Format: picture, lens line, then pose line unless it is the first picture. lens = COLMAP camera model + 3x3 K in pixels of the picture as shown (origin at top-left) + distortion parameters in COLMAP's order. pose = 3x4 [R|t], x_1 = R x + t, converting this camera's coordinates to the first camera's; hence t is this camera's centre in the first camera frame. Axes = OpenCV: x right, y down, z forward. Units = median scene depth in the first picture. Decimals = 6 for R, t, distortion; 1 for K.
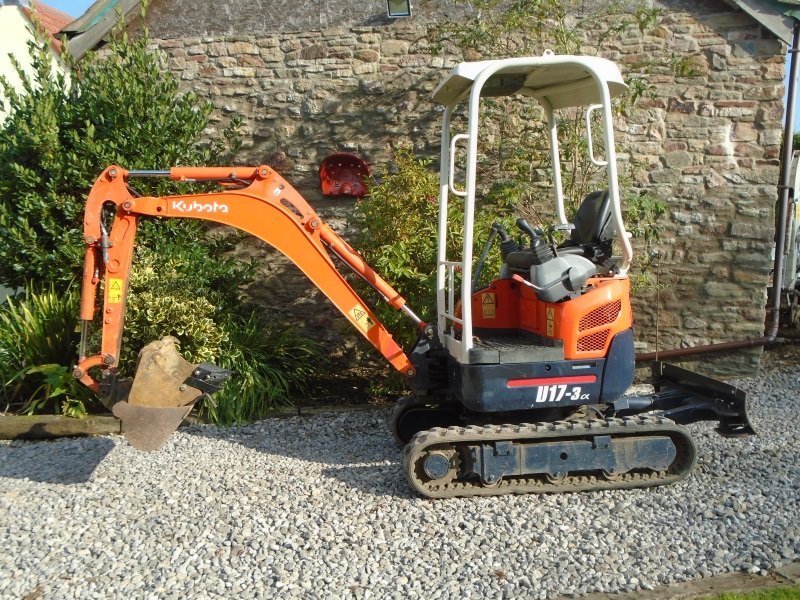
lens RADIAL K [[815.2, 0, 400.0], [0, 815.2, 300.0], [0, 0, 1]] dist [-0.016875, 0.016201]
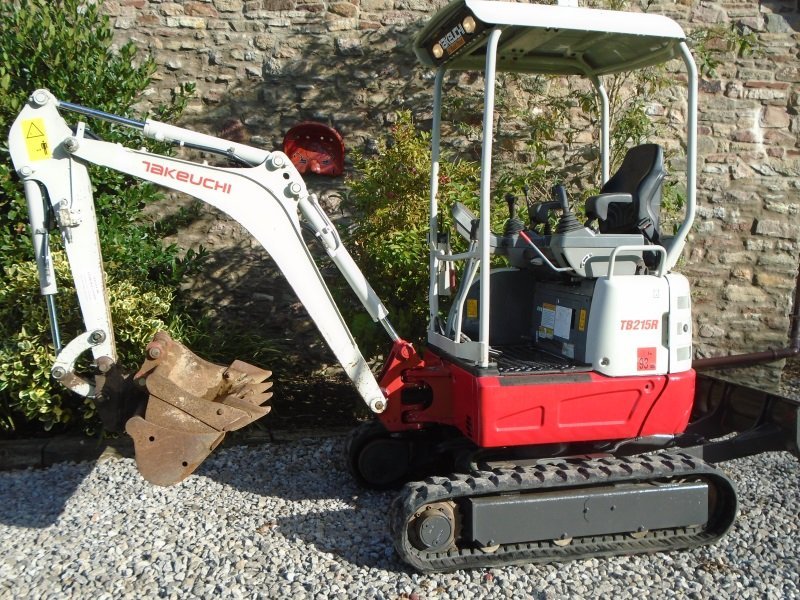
lens RADIAL K [[815.2, 0, 400.0], [0, 815.2, 300.0], [0, 0, 1]] dist [-0.016875, 0.016201]
pose [[0.993453, 0.018093, 0.112799, -0.077753], [-0.019450, 0.999751, 0.010944, -0.008828], [-0.112573, -0.013066, 0.993558, 0.159020]]
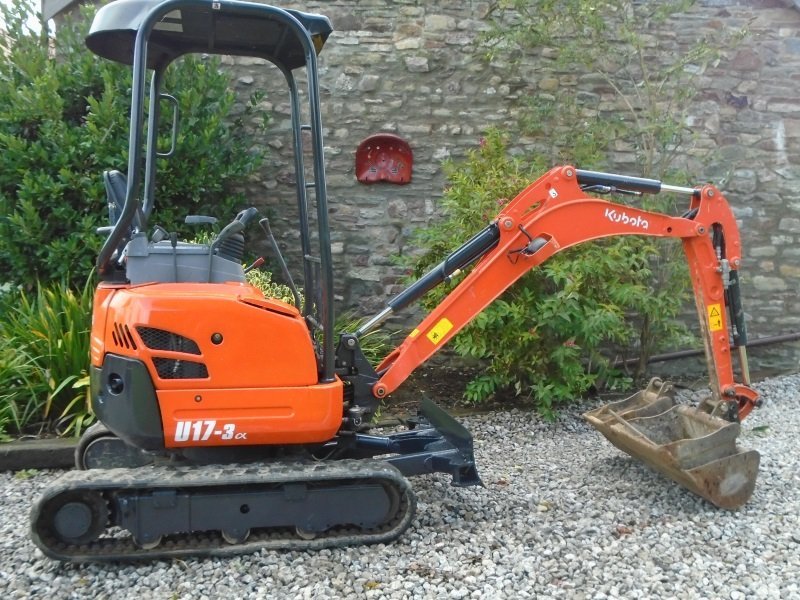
lens RADIAL K [[815.2, 0, 400.0], [0, 815.2, 300.0], [0, 0, 1]] dist [-0.016875, 0.016201]
pose [[0.978205, -0.006159, 0.207552, -0.262350], [0.004108, 0.999938, 0.010312, -0.004984], [-0.207603, -0.009235, 0.978170, 0.106969]]
